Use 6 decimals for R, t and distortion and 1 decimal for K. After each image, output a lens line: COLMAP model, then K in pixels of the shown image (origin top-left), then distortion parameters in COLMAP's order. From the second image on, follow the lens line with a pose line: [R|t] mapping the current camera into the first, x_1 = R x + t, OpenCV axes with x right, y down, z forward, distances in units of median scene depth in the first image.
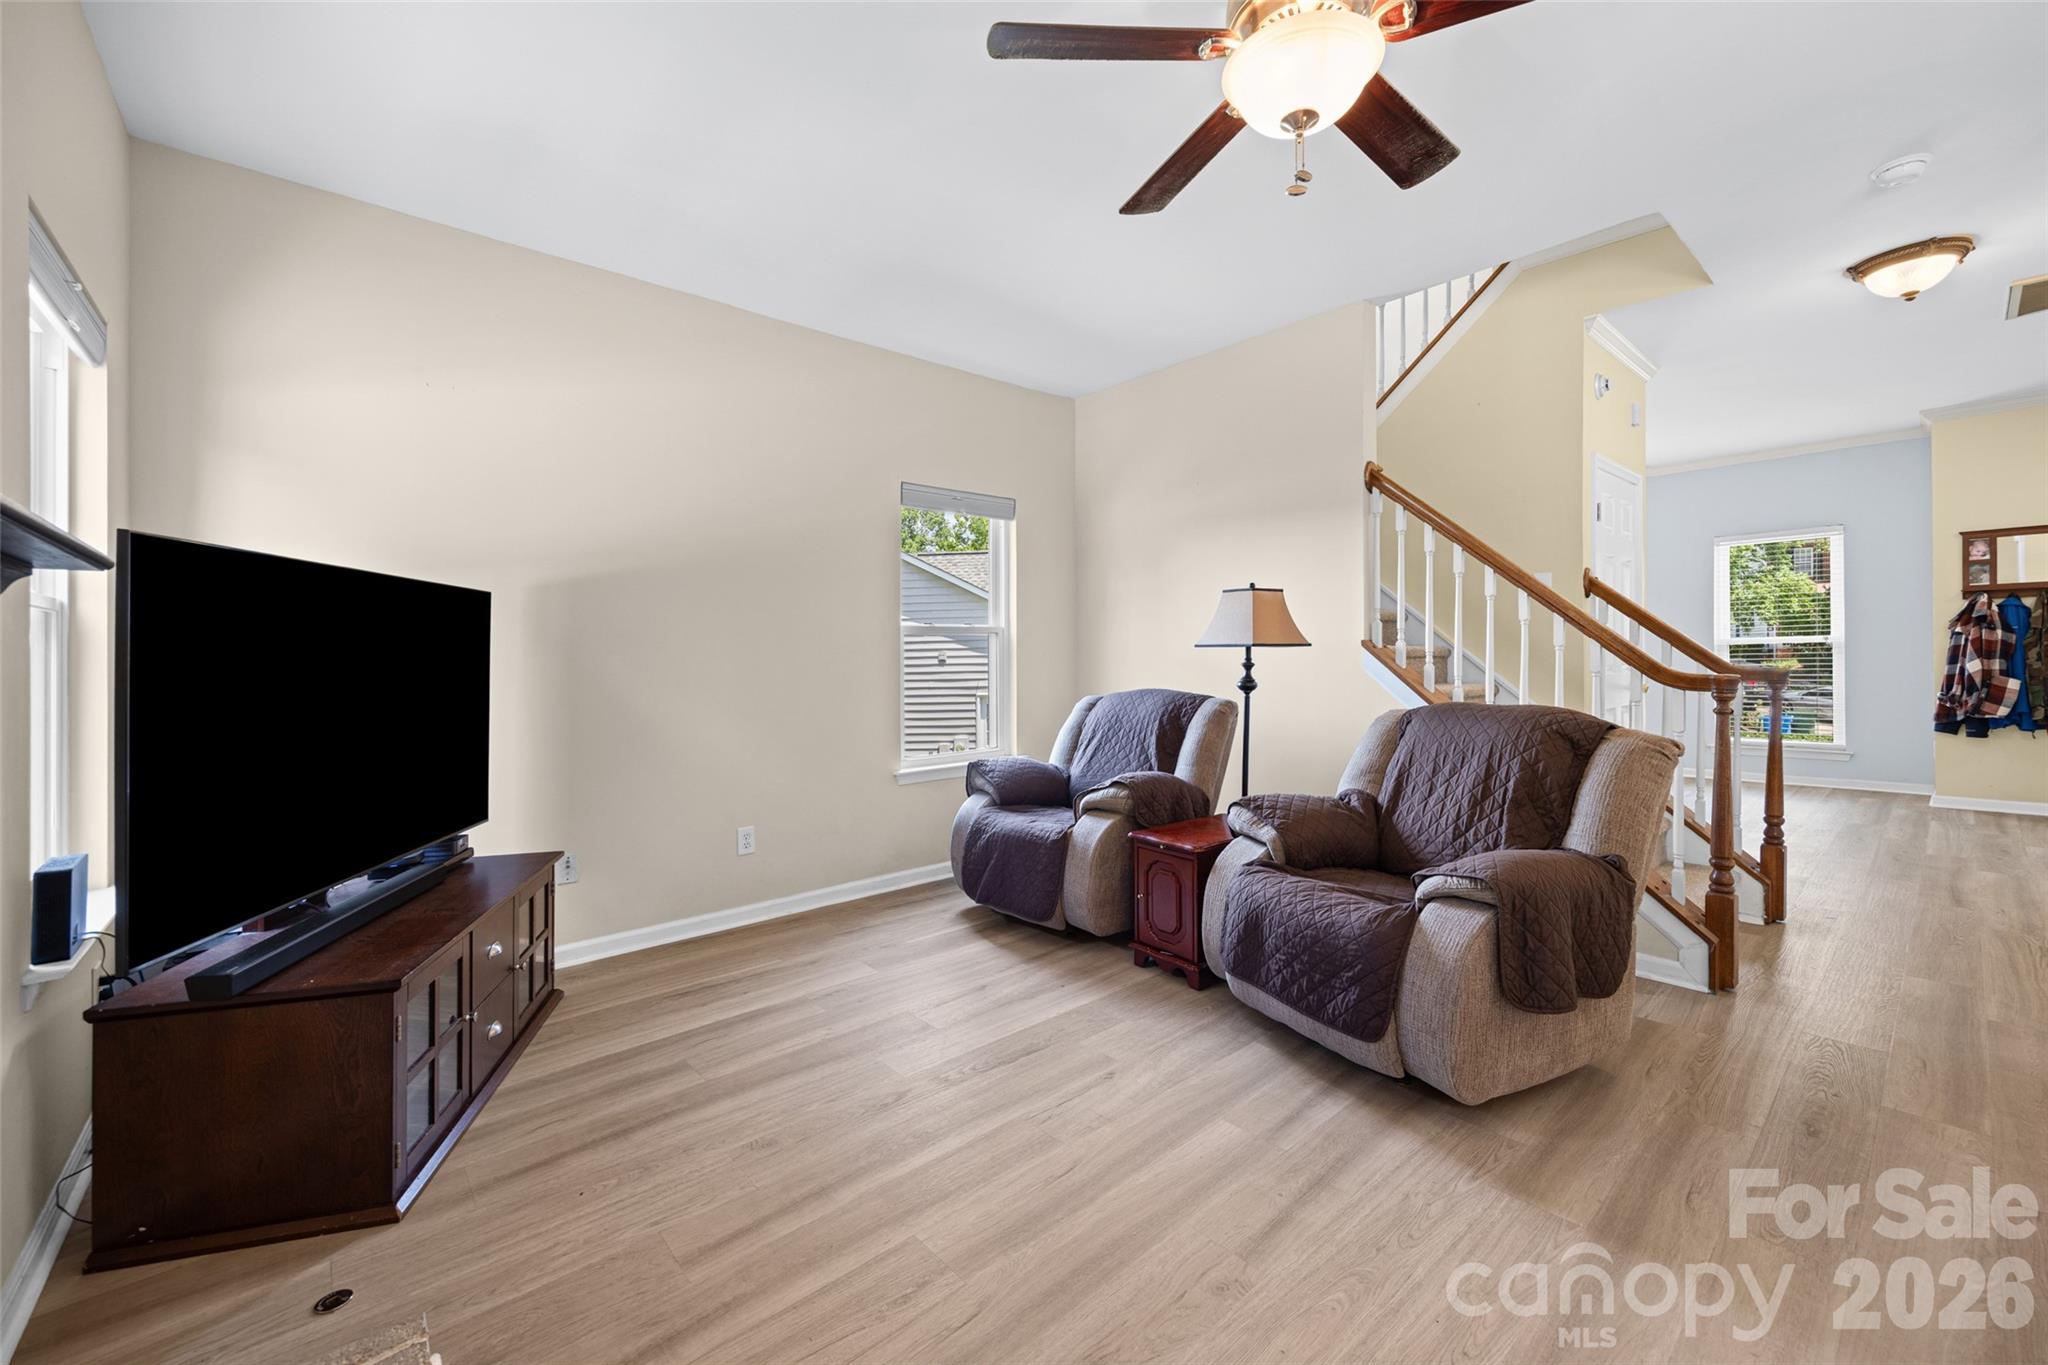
lens RADIAL K [[792.7, 0, 1017.3], [0, 792.7, 660.4], [0, 0, 1]] dist [0.001702, -0.000270]
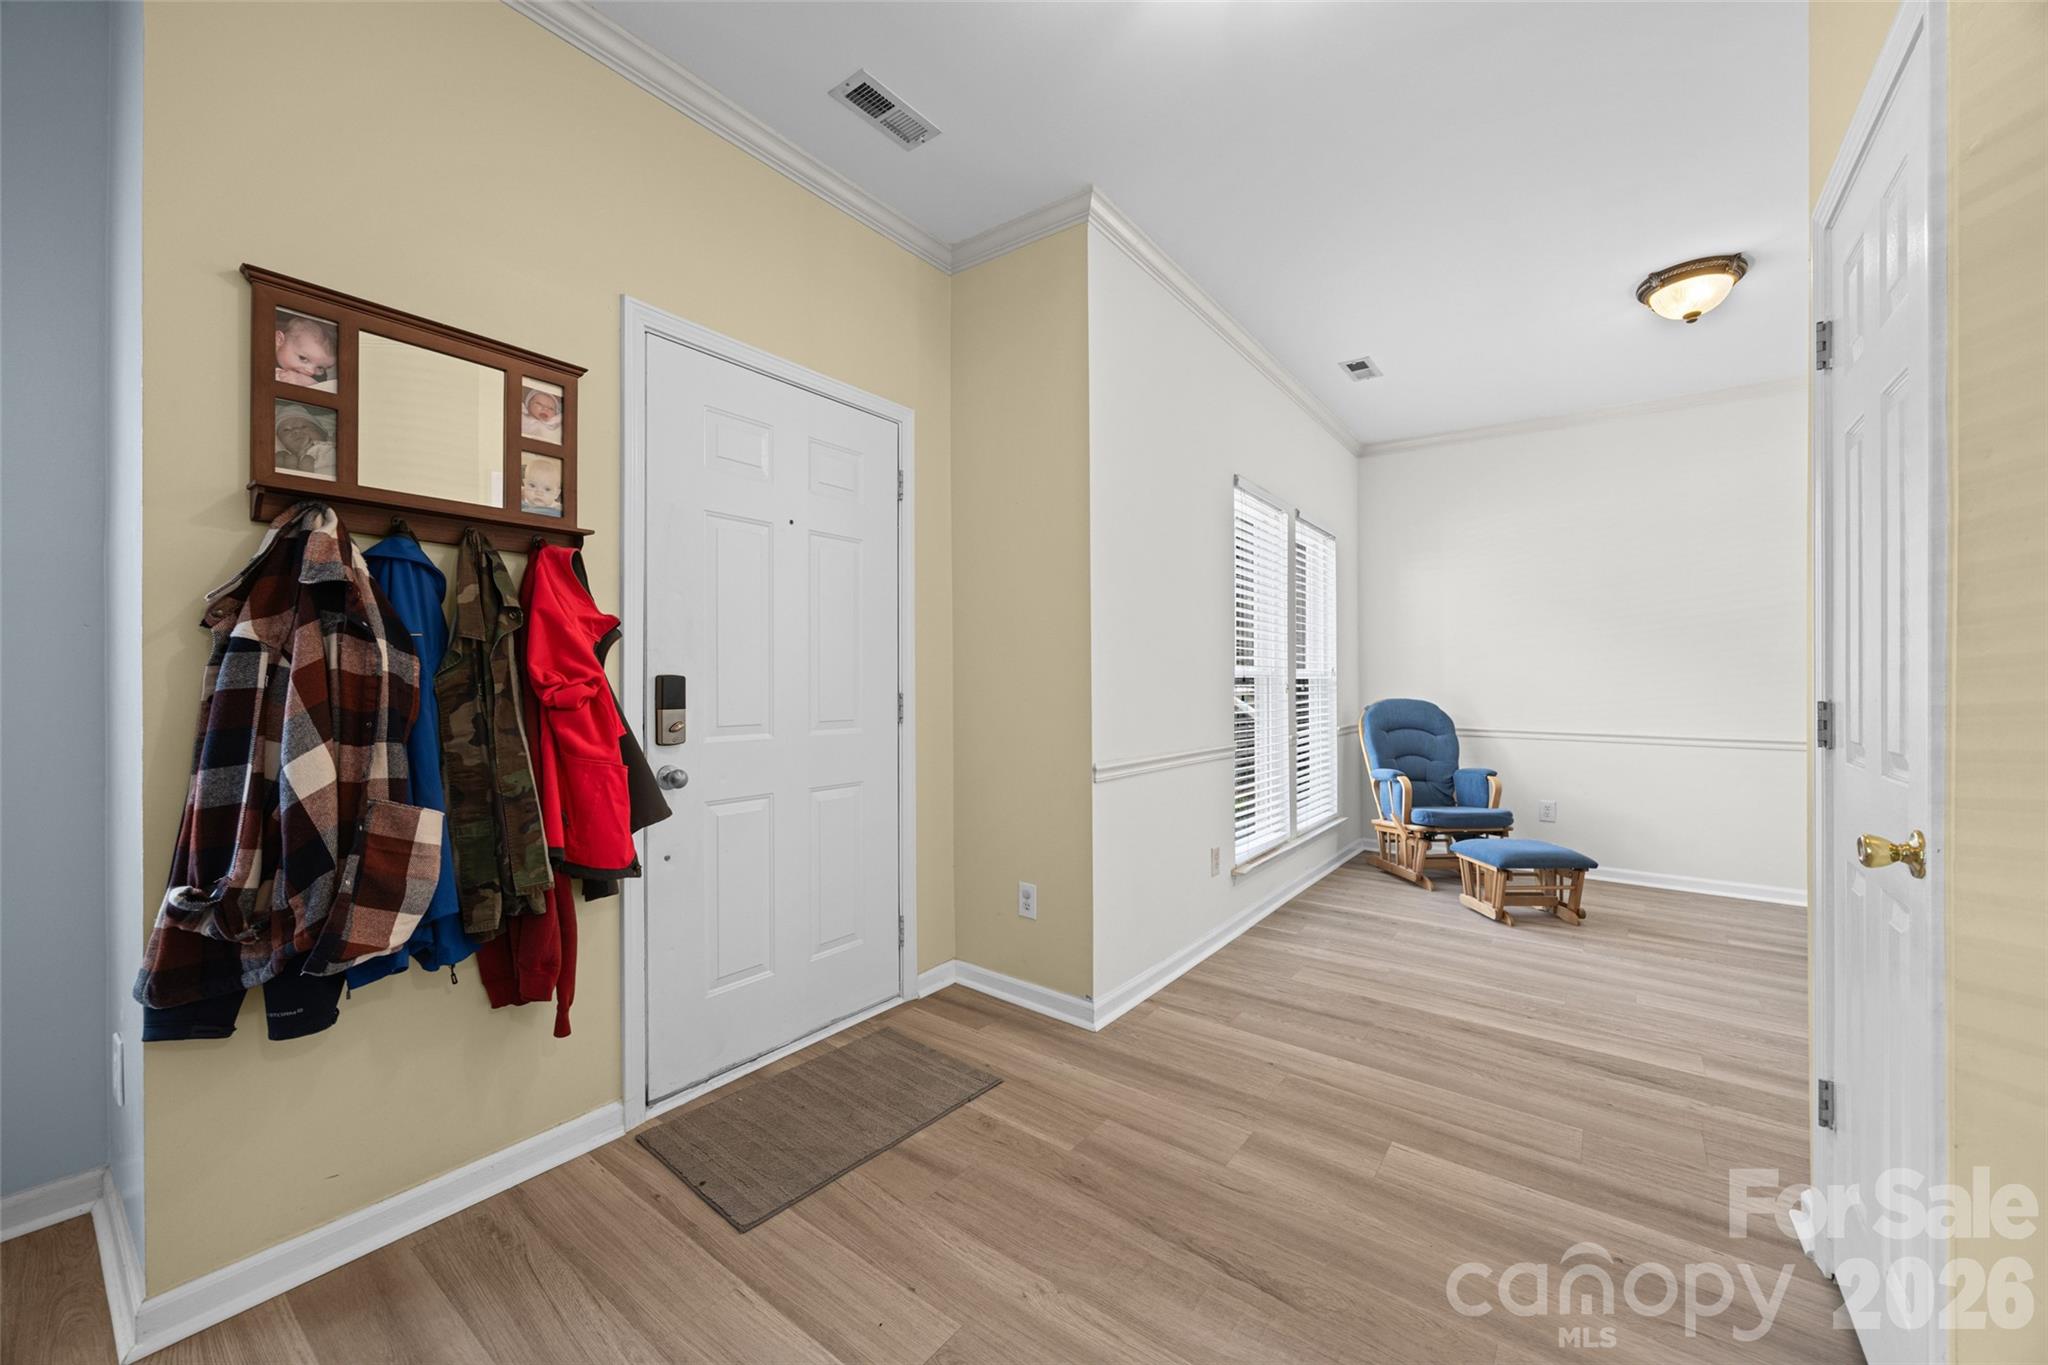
lens RADIAL K [[792.7, 0, 1038.0], [0, 792.7, 687.5], [0, 0, 1]] dist [0.001702, -0.000270]
pose [[-0.231365, 0.006163, 0.972847, 0.909946], [-0.003515, 0.999968, -0.007171, -0.020173], [-0.972861, -0.005079, -0.231336, 0.841598]]
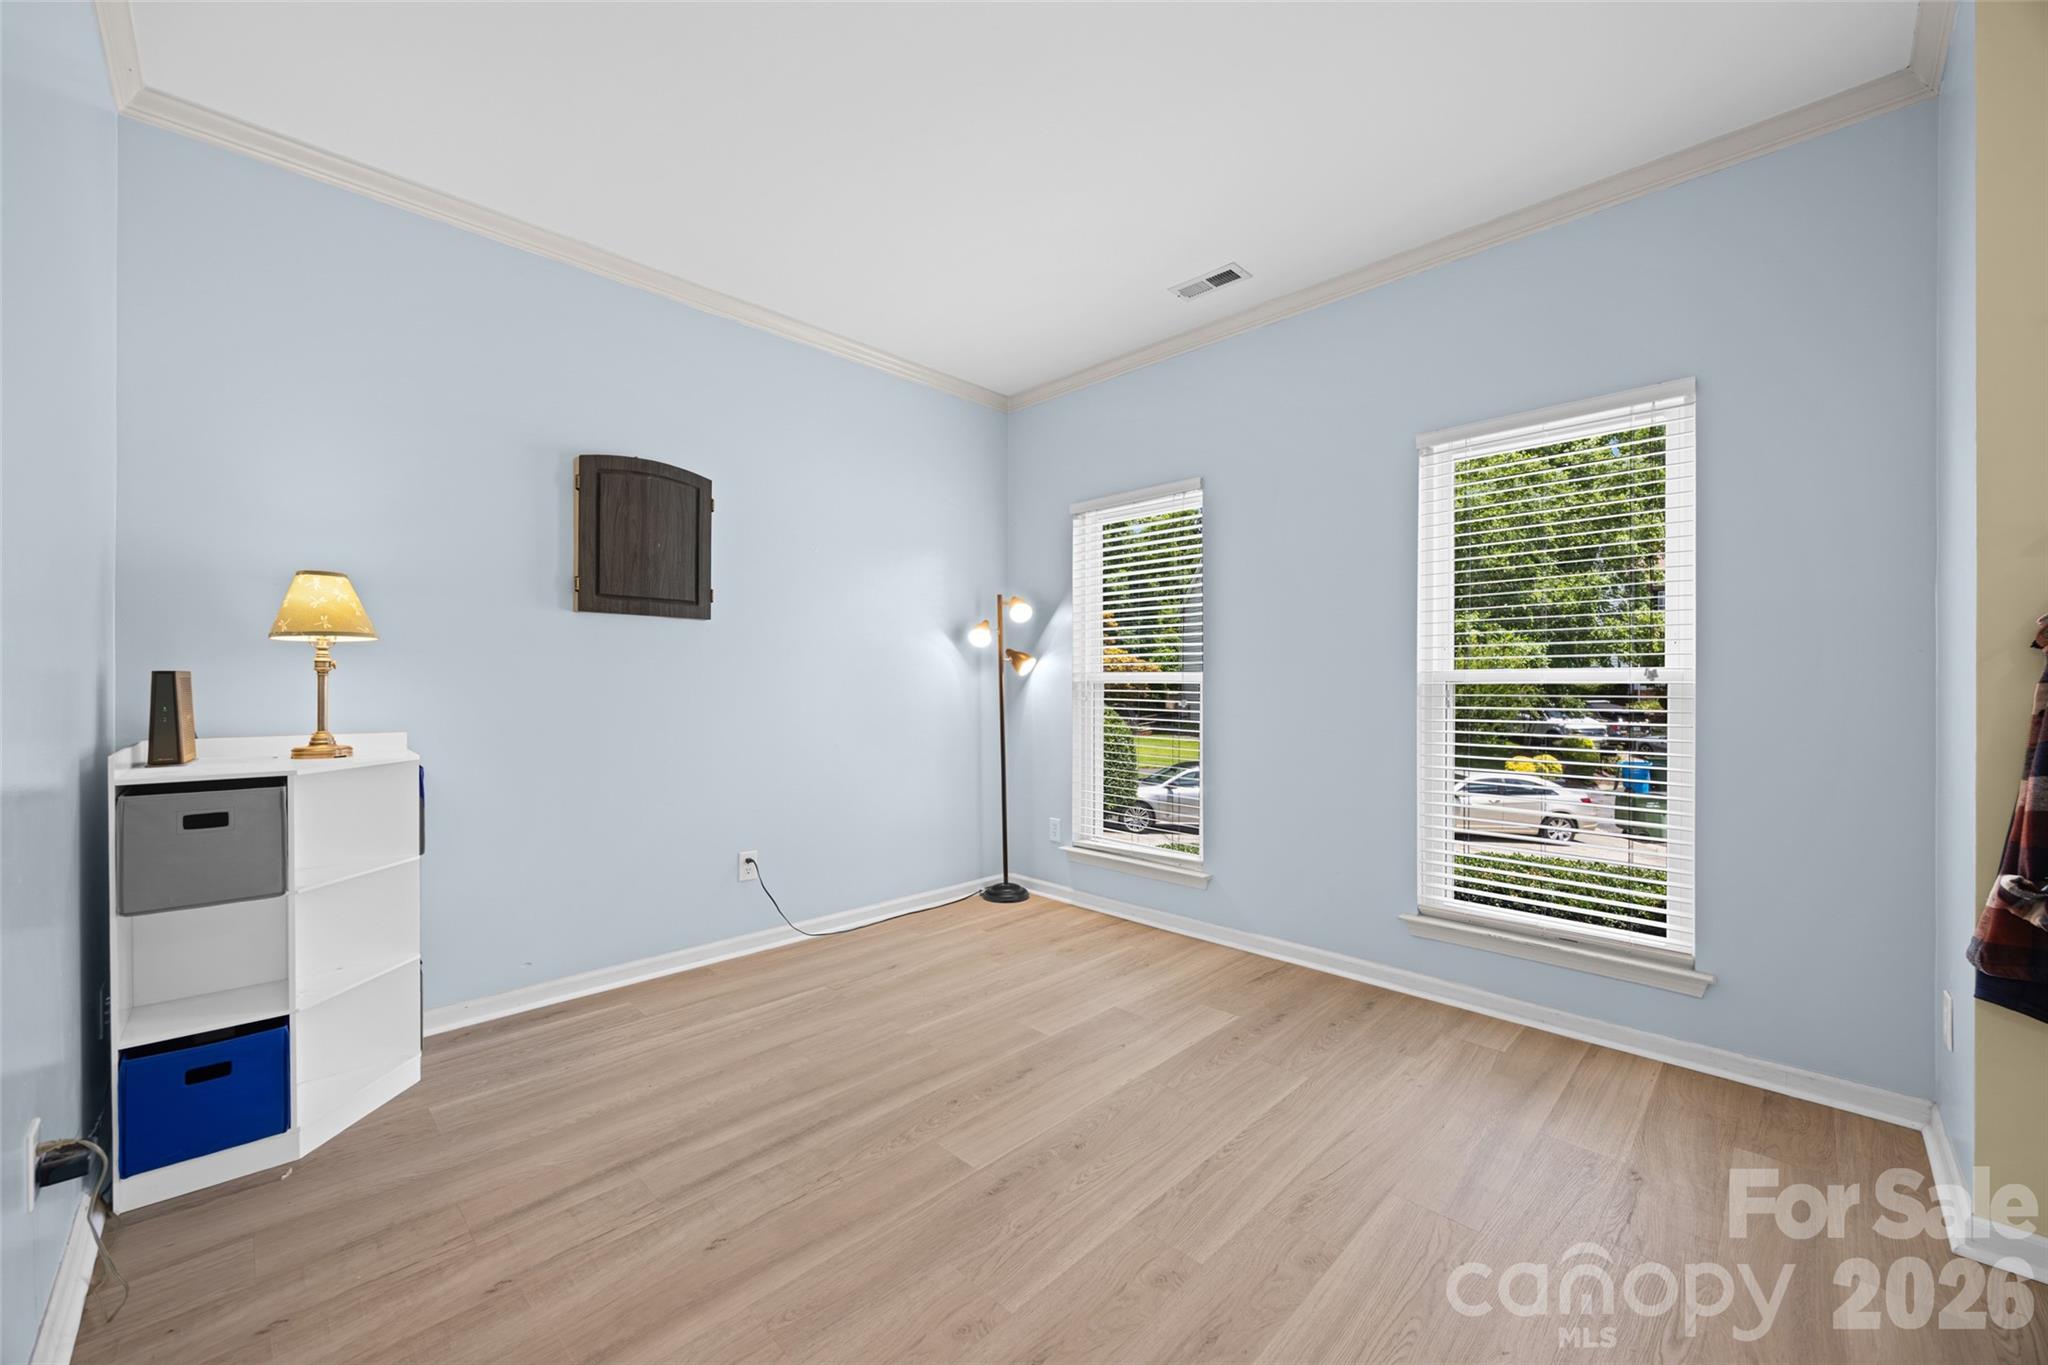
lens RADIAL K [[792.7, 0, 1020.2], [0, 792.7, 690.0], [0, 0, 1]] dist [0.001702, -0.000270]
pose [[0.994730, 0.015741, 0.101309, 0.835619], [-0.016413, 0.999848, 0.005807, -0.021354], [-0.101202, -0.007439, 0.994838, 0.800434]]
